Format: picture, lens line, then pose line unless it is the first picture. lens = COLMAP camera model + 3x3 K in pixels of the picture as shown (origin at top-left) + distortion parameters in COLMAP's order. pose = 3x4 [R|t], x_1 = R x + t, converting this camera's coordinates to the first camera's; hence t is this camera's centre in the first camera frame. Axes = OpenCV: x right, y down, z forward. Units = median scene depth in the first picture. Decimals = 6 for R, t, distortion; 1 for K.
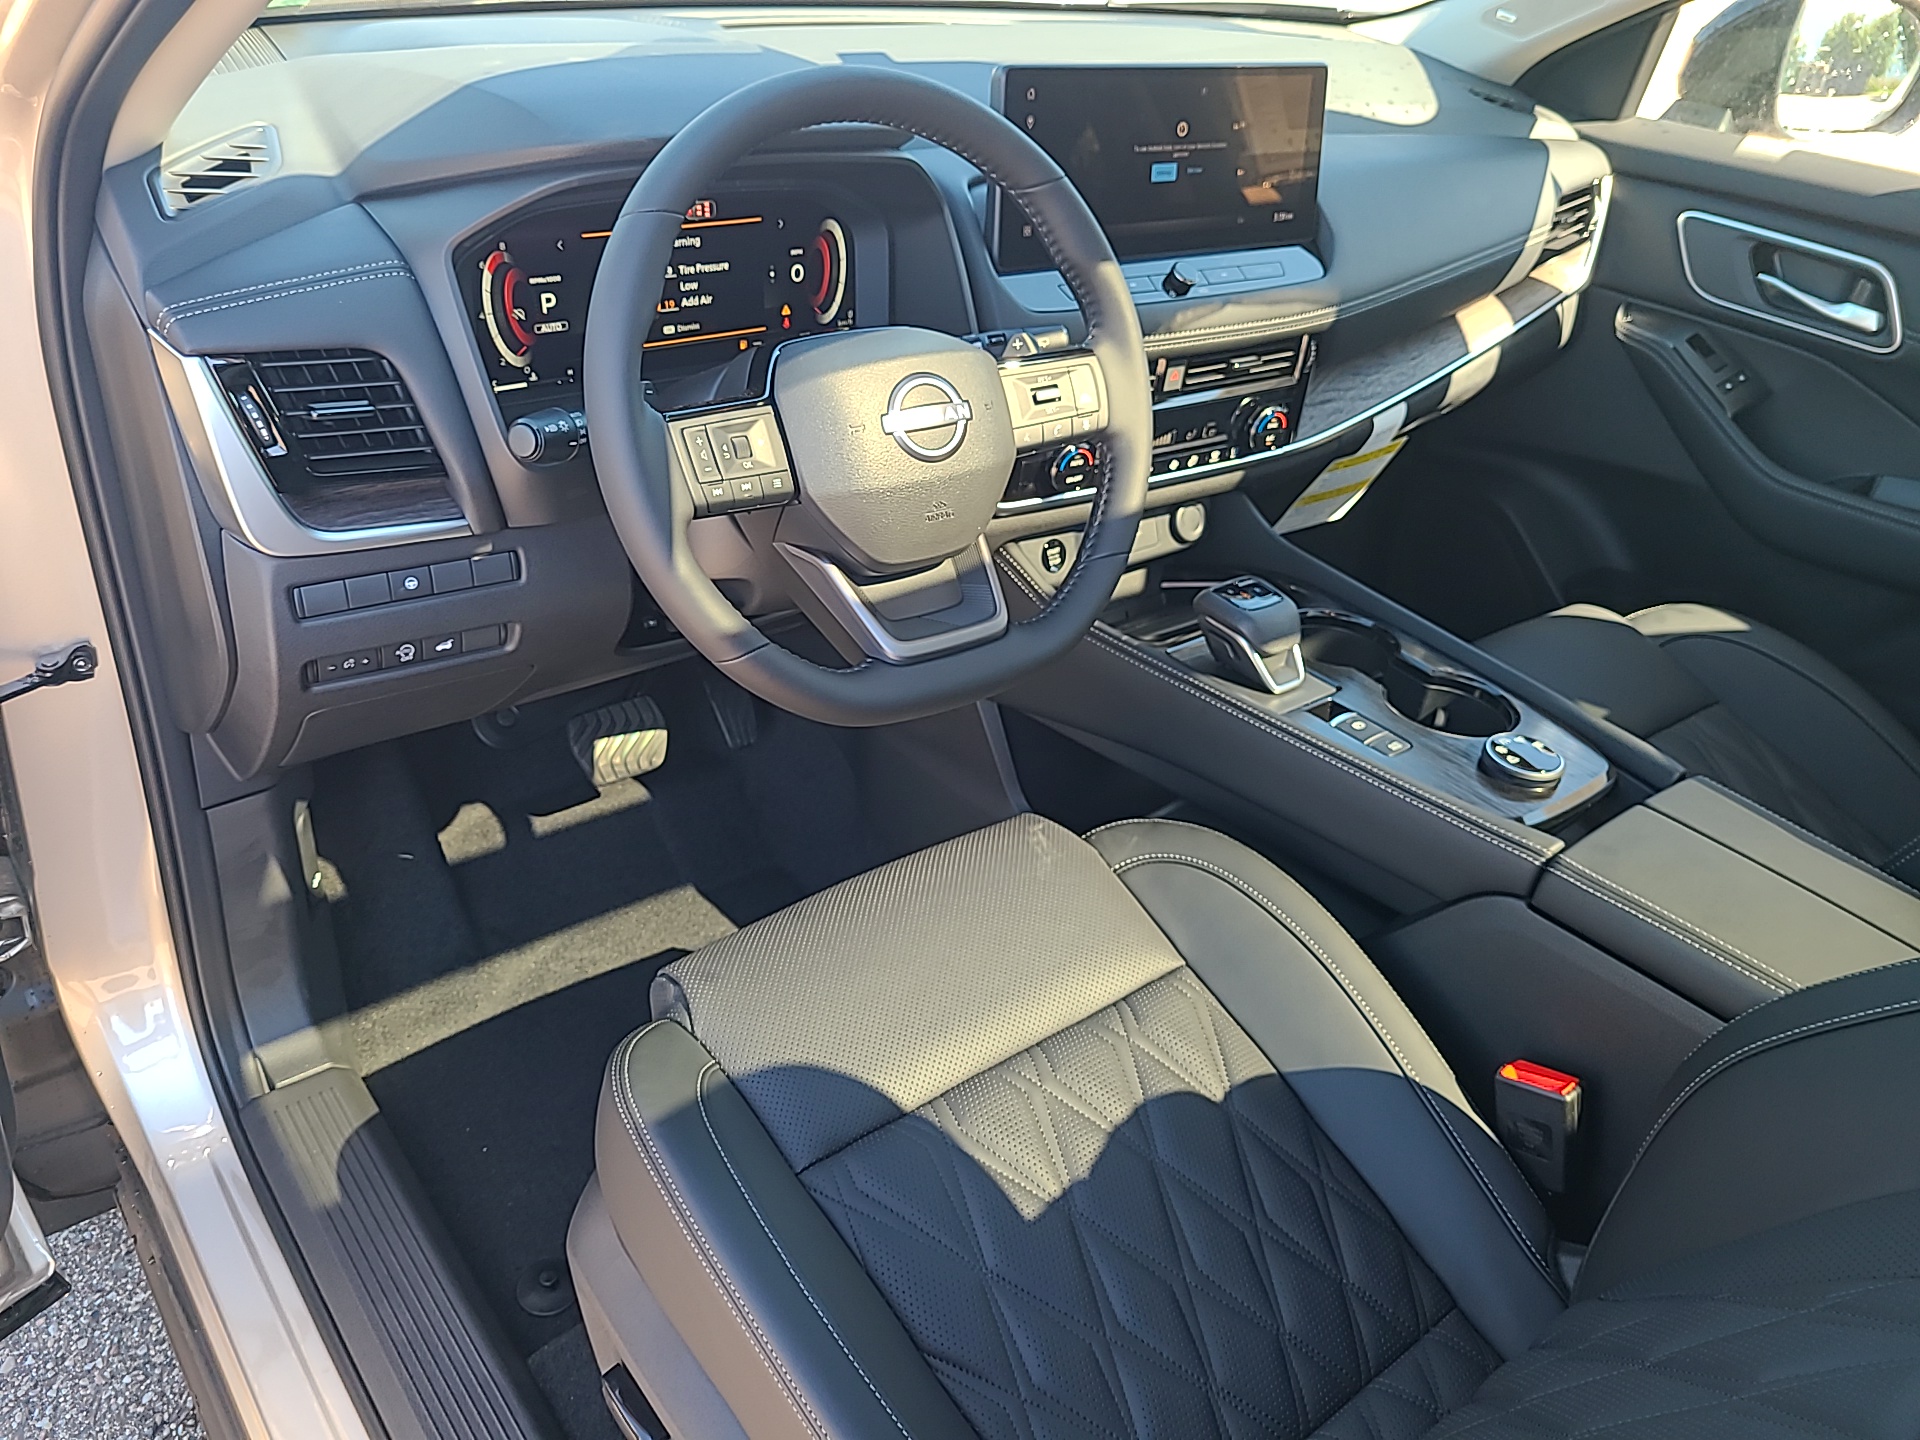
lens RADIAL K [[1445.8, 0, 953.1], [0, 1445.8, 711.9], [0, 0, 1]] dist [0.006941, -0.004261]
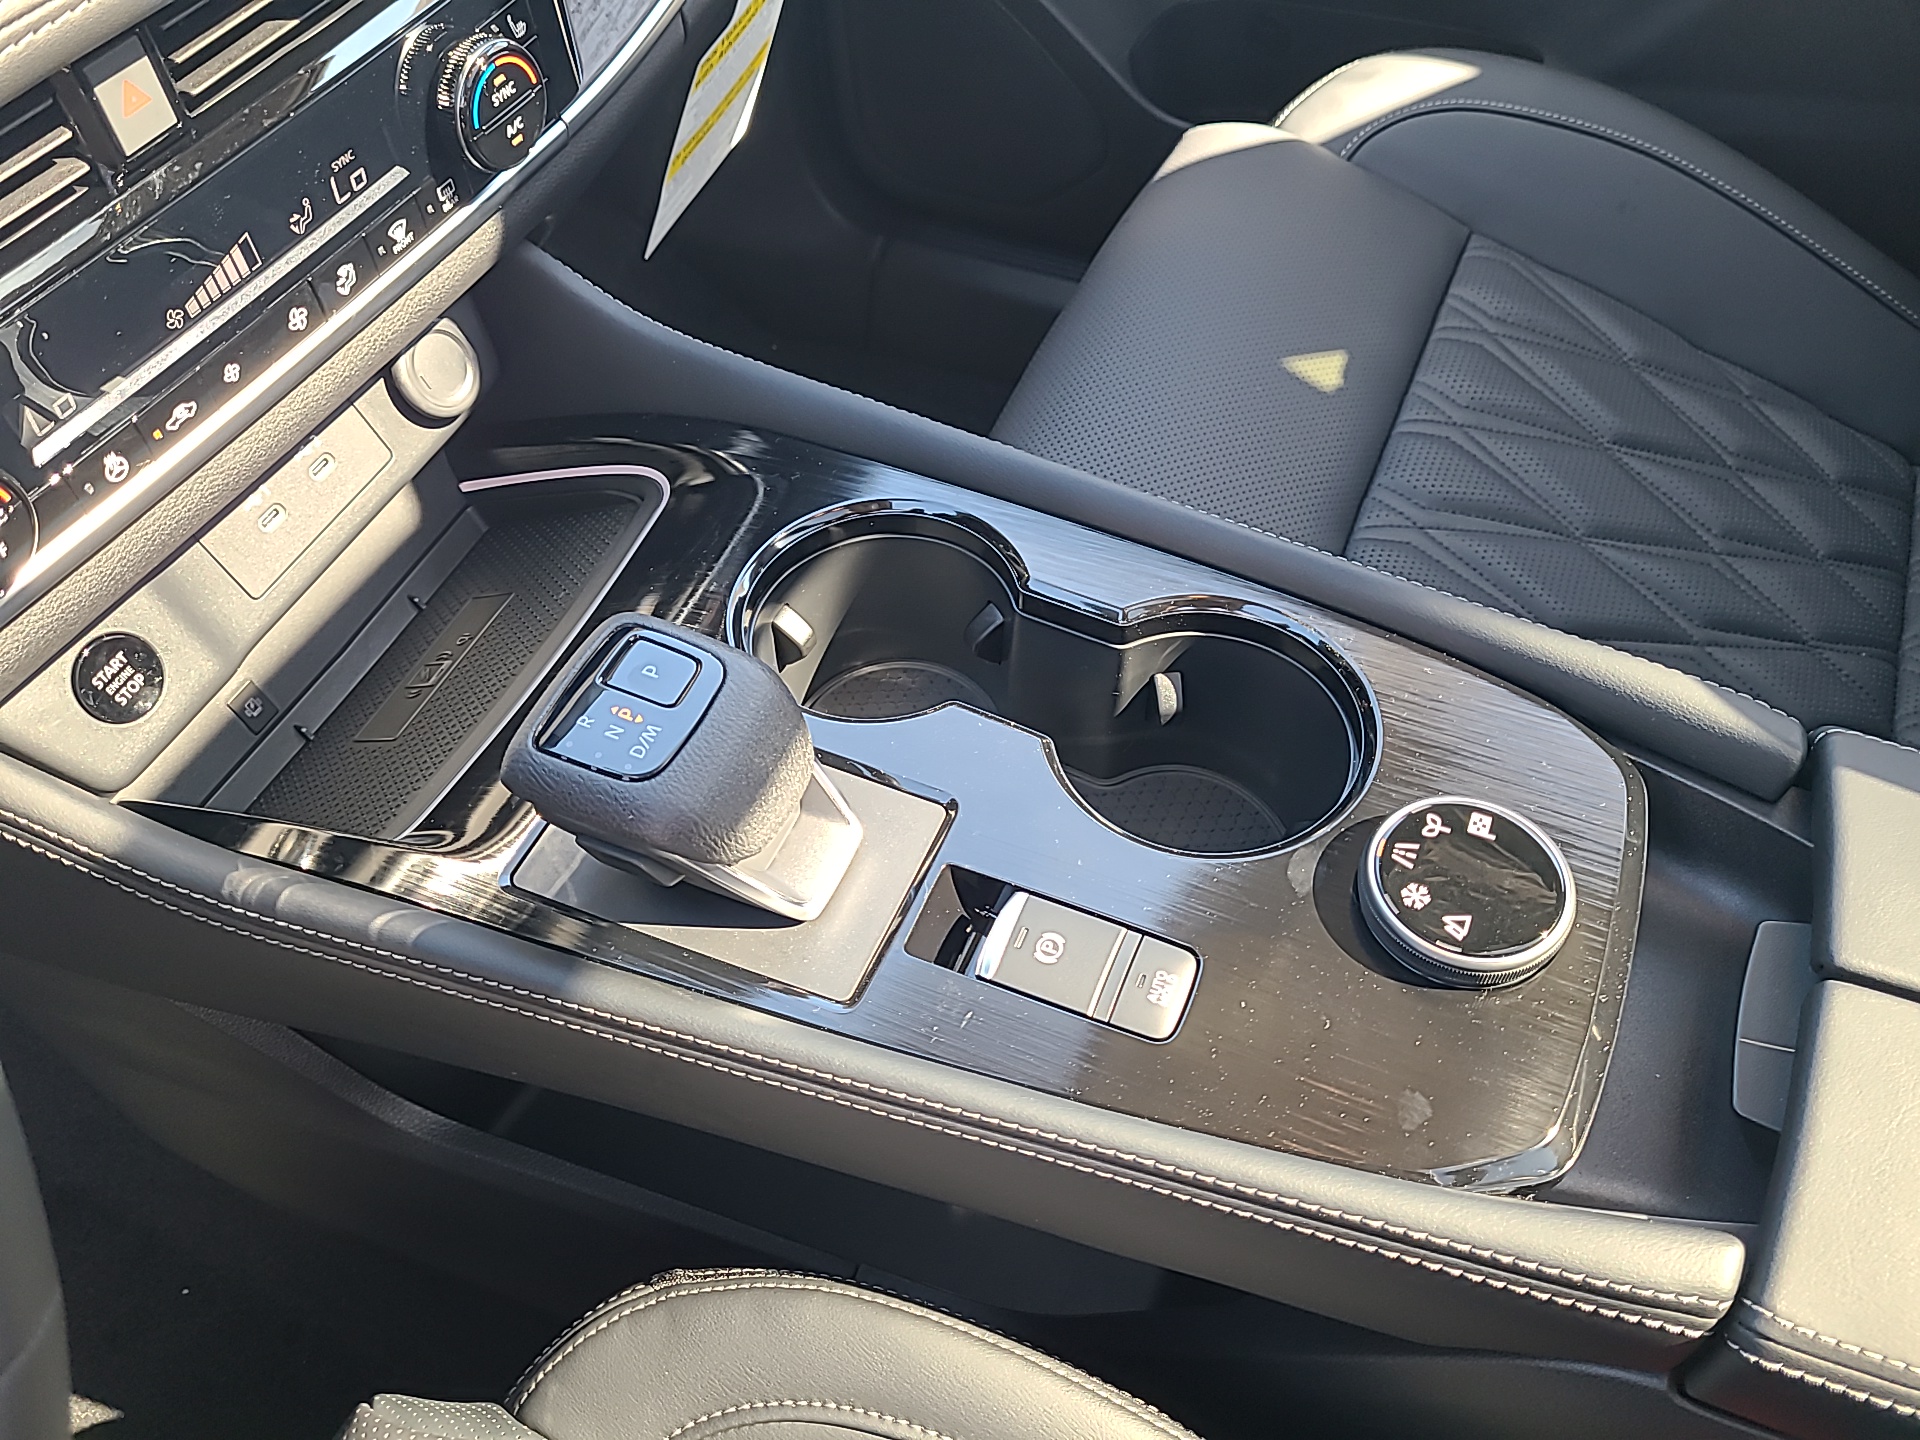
lens RADIAL K [[1472.8, 0, 960.0], [0, 1472.8, 720.0], [0, 0, 1]] dist [0.019494, -0.006707]
pose [[0.875185, -0.446482, 0.186292, 0.225504], [0.349676, 0.849904, 0.394195, -0.212758], [-0.334332, -0.279852, 0.899947, 0.711052]]
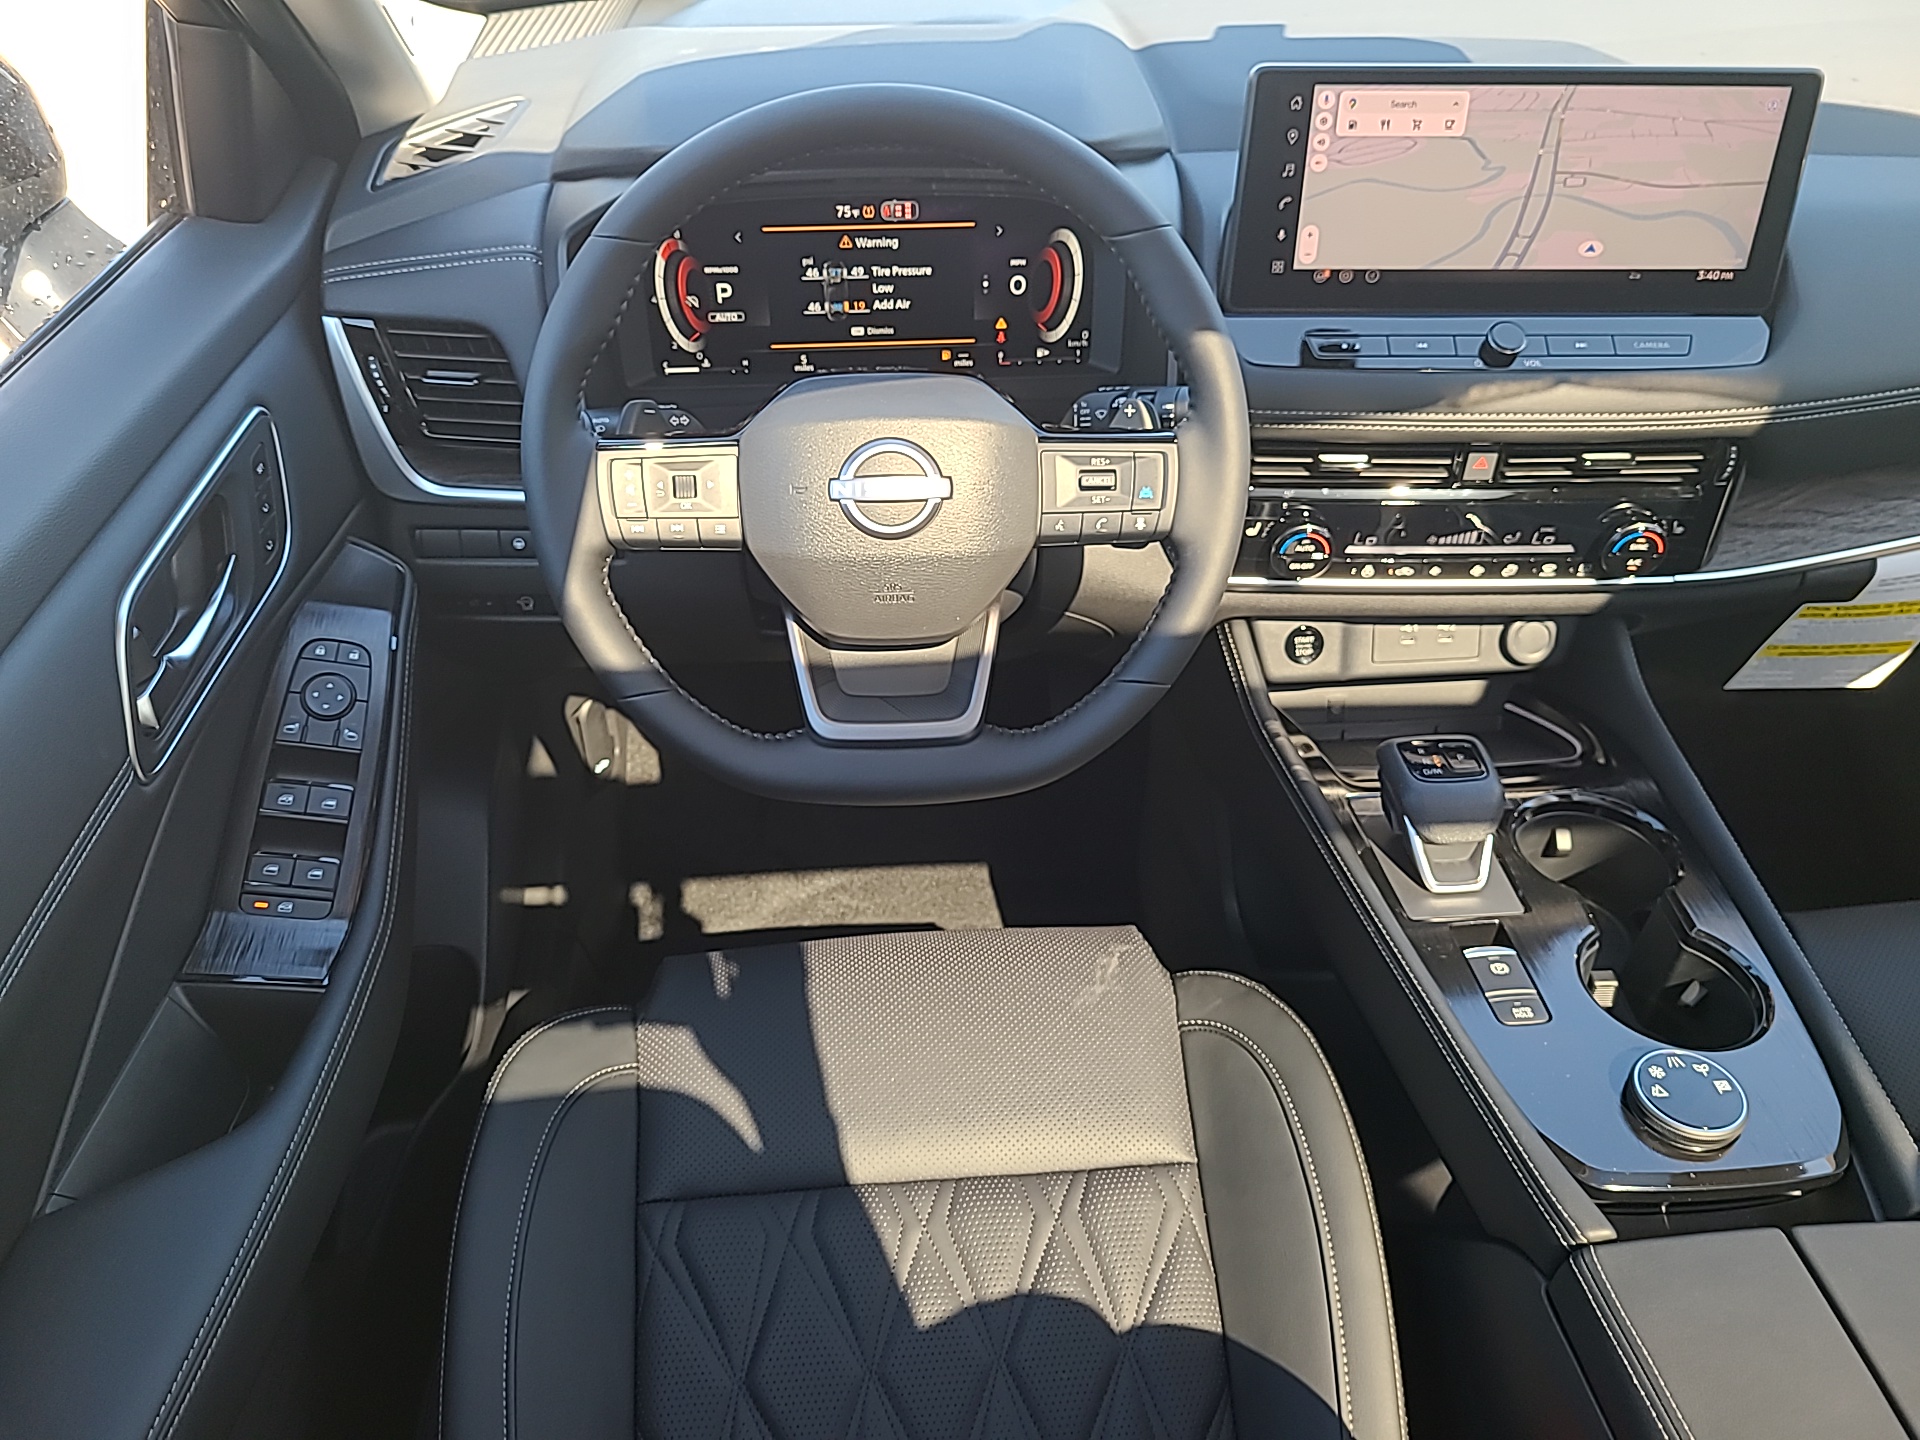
lens RADIAL K [[1472.8, 0, 960.0], [0, 1472.8, 720.0], [0, 0, 1]] dist [0.019494, -0.006707]
pose [[0.827574, 0.269409, -0.492484, 0.415507], [-0.236283, 0.962984, 0.129740, -0.159281], [0.509207, 0.008997, 0.860597, 0.192973]]
